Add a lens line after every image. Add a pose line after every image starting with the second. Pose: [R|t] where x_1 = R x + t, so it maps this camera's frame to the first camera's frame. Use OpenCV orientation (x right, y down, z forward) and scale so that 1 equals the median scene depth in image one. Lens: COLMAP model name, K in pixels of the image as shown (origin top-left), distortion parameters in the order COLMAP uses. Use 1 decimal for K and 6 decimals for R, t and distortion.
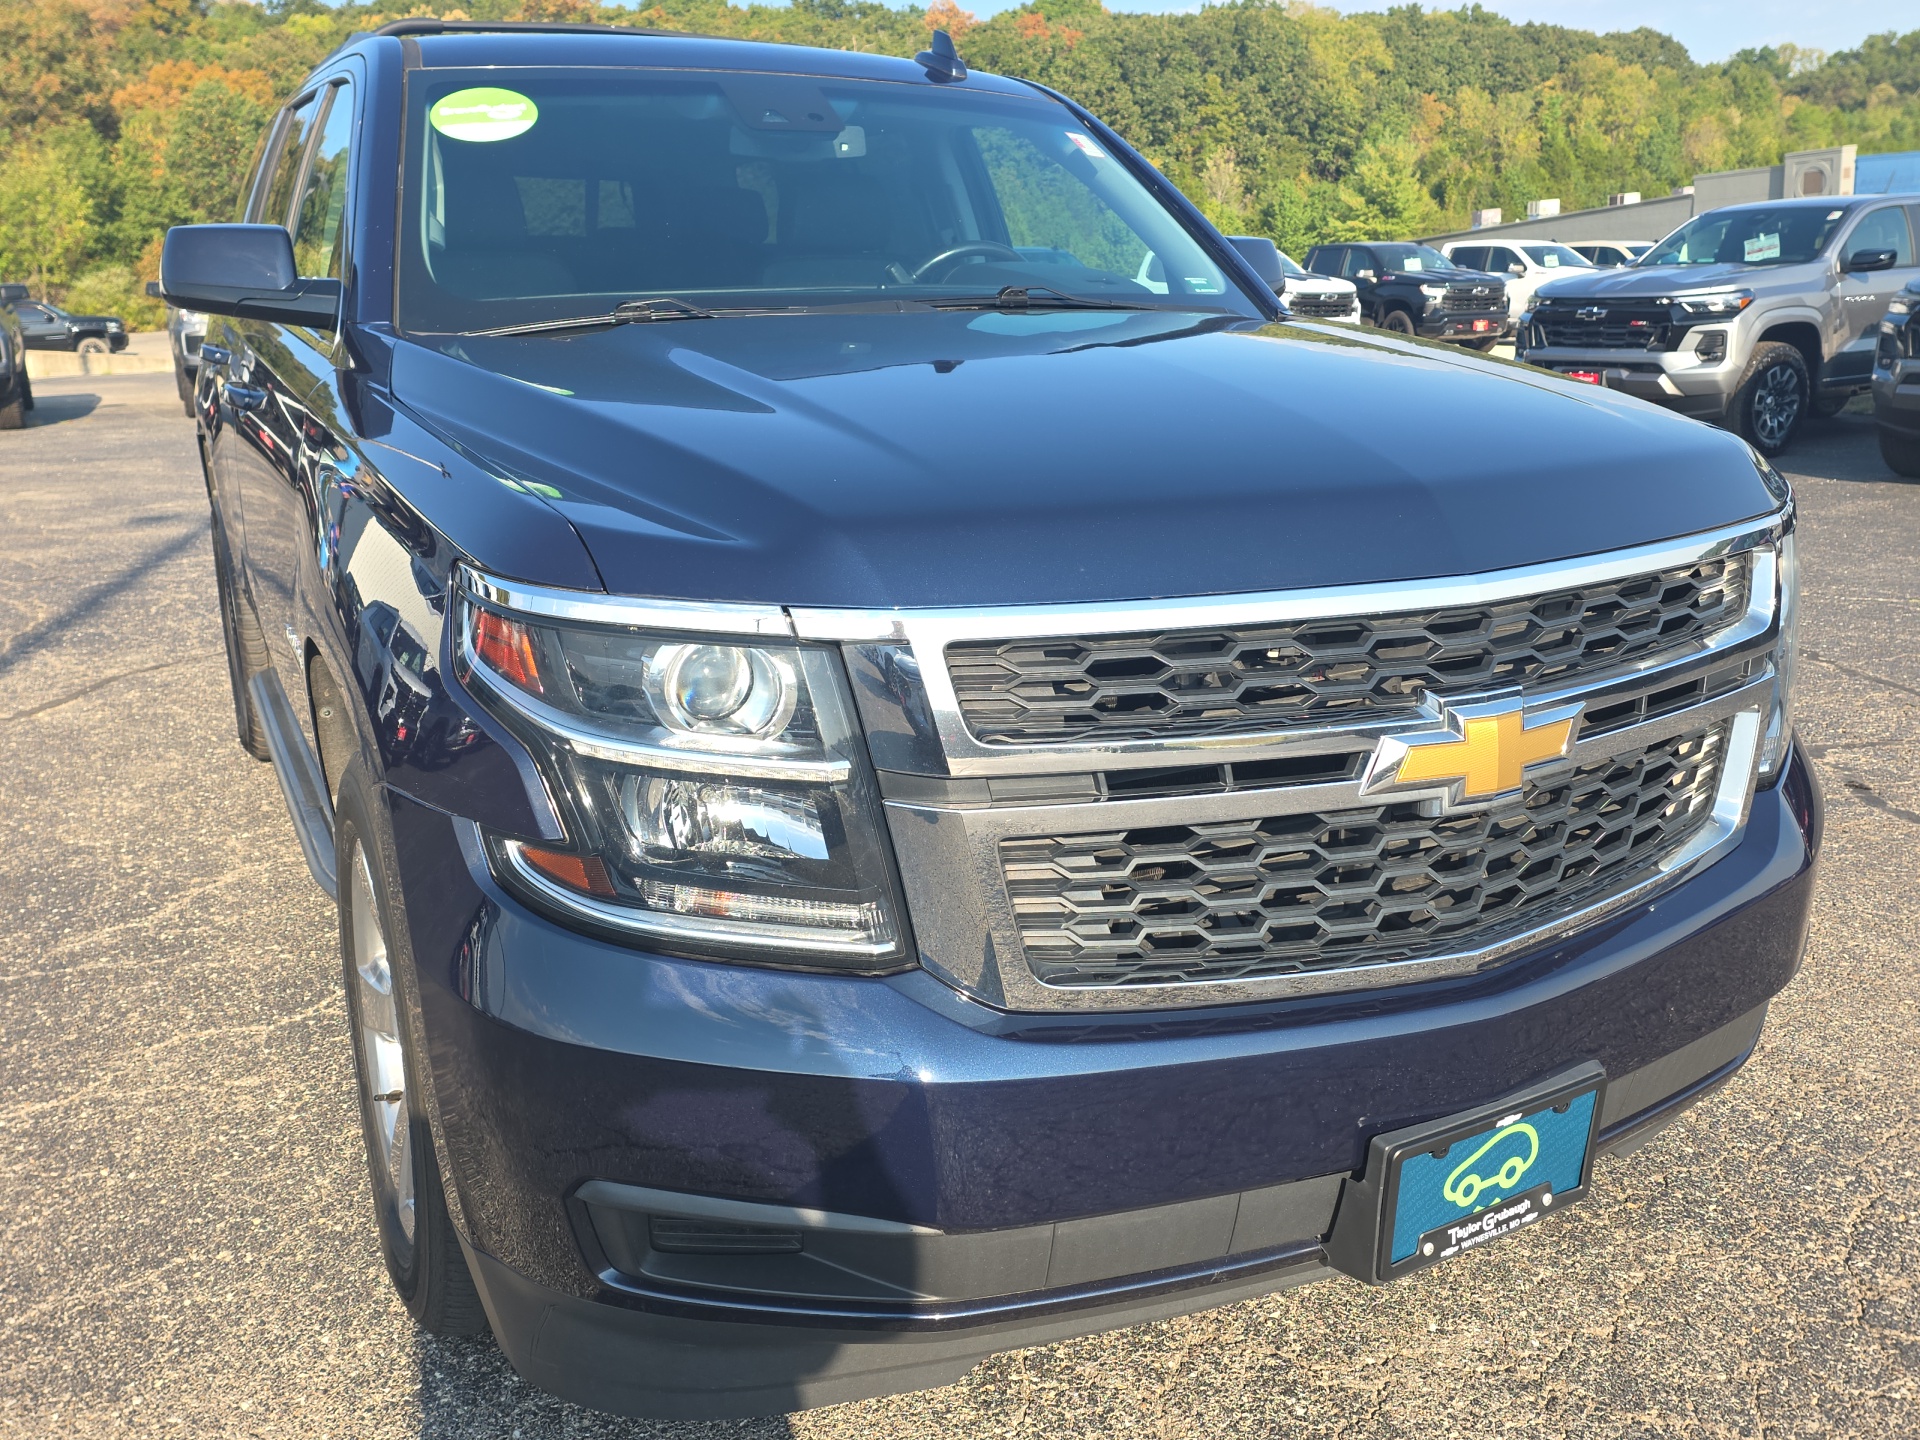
lens RADIAL K [[1607.3, 0, 992.3], [0, 1607.3, 728.9], [0, 0, 1]] dist [0.086701, -0.077259]
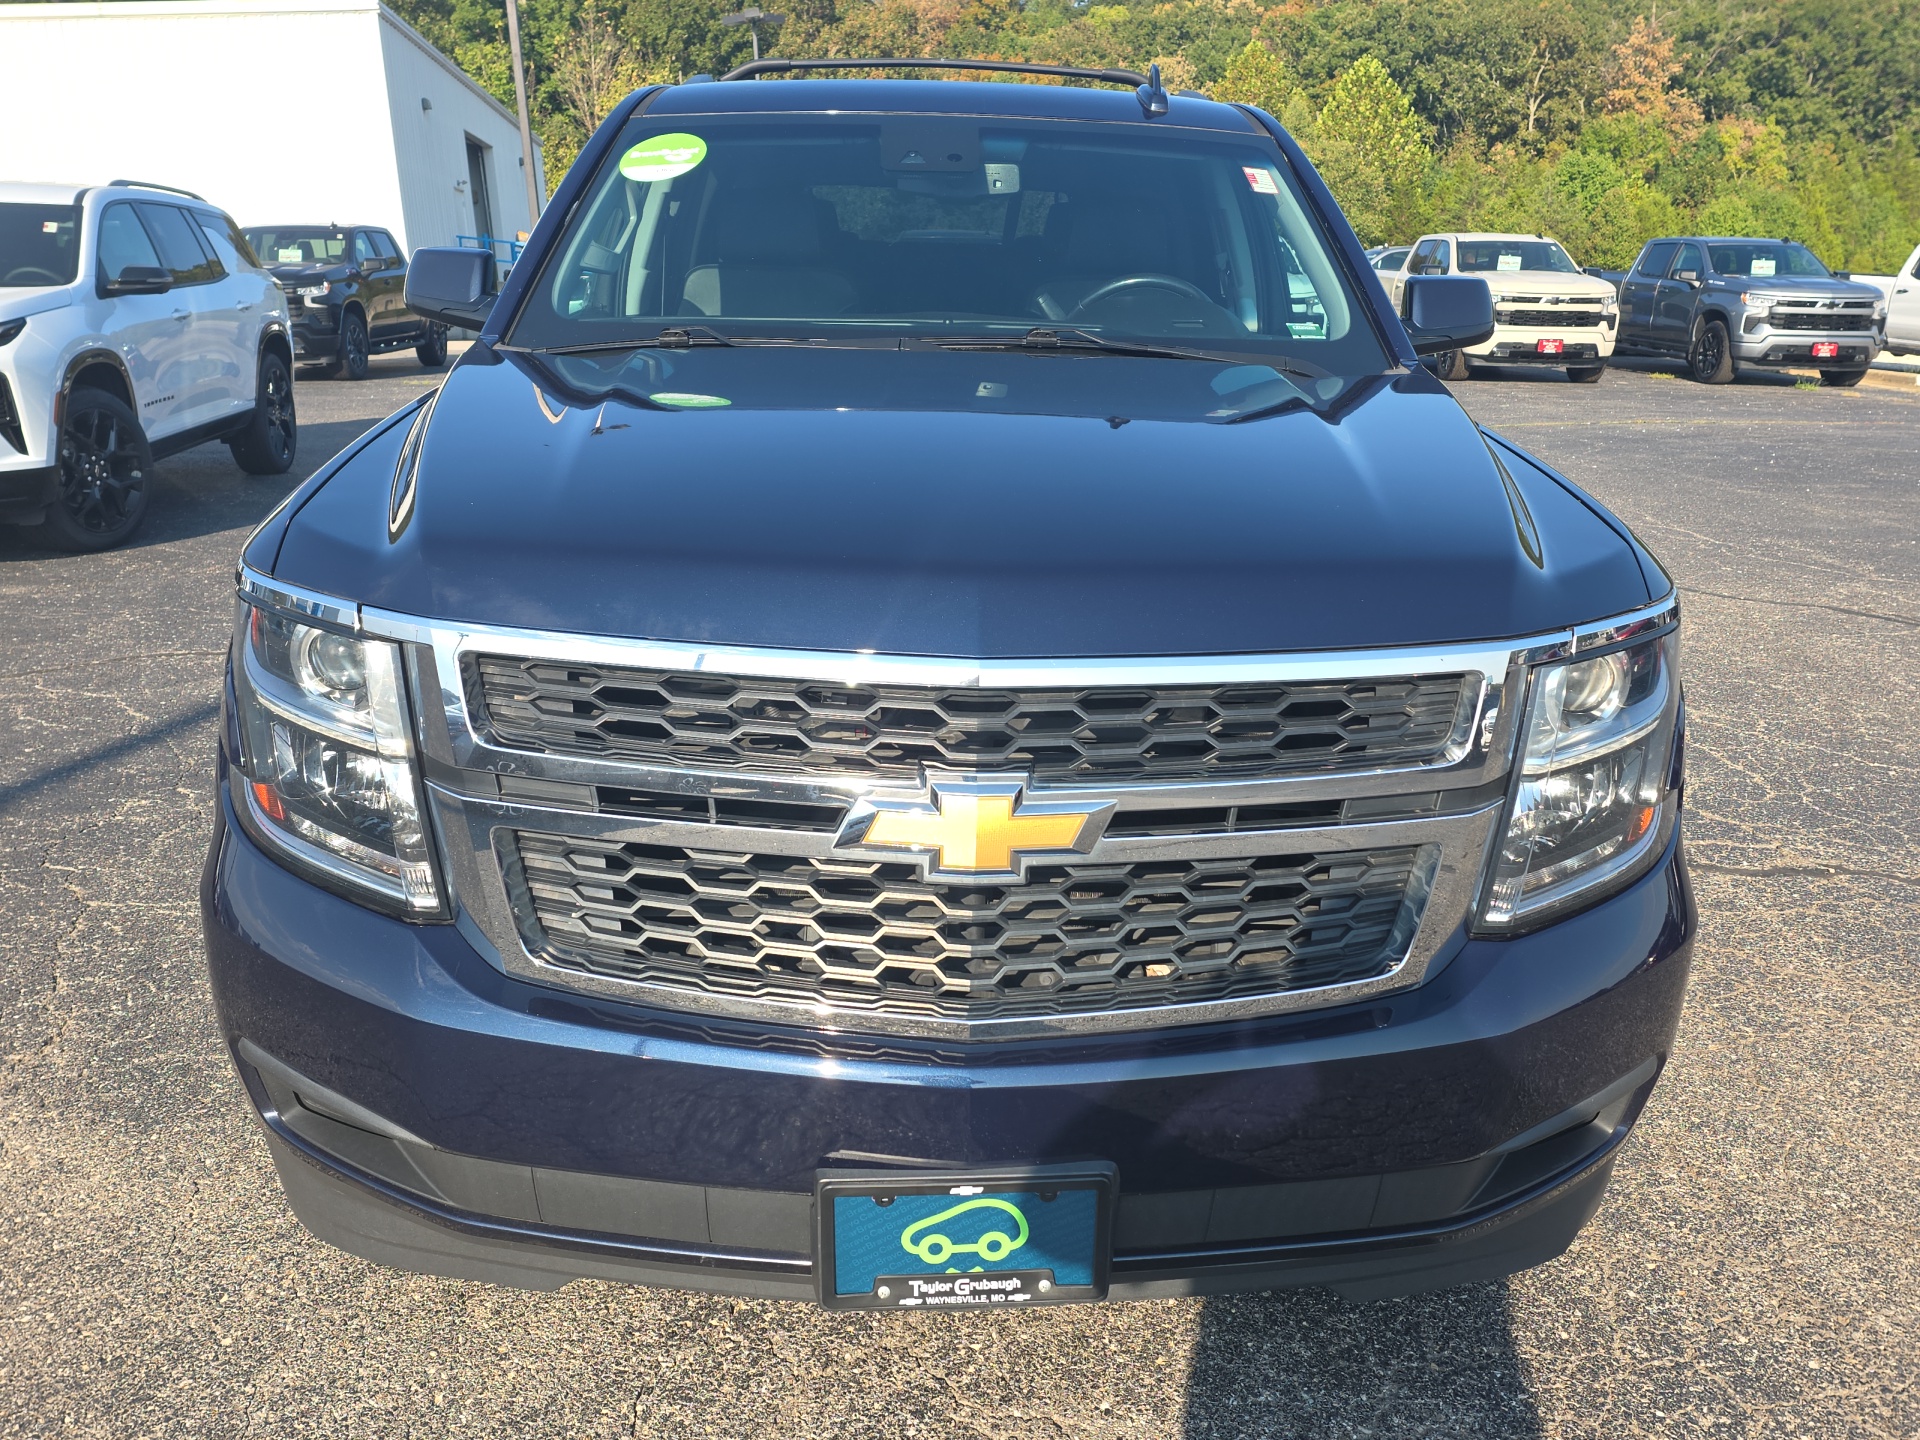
lens RADIAL K [[1607.3, 0, 947.9], [0, 1607.3, 724.2], [0, 0, 1]] dist [0.086701, -0.077259]
pose [[0.897987, 0.153425, -0.412408, 0.663389], [-0.149972, 0.987842, 0.040947, -0.087345], [0.413676, 0.025080, 0.910079, 0.058557]]
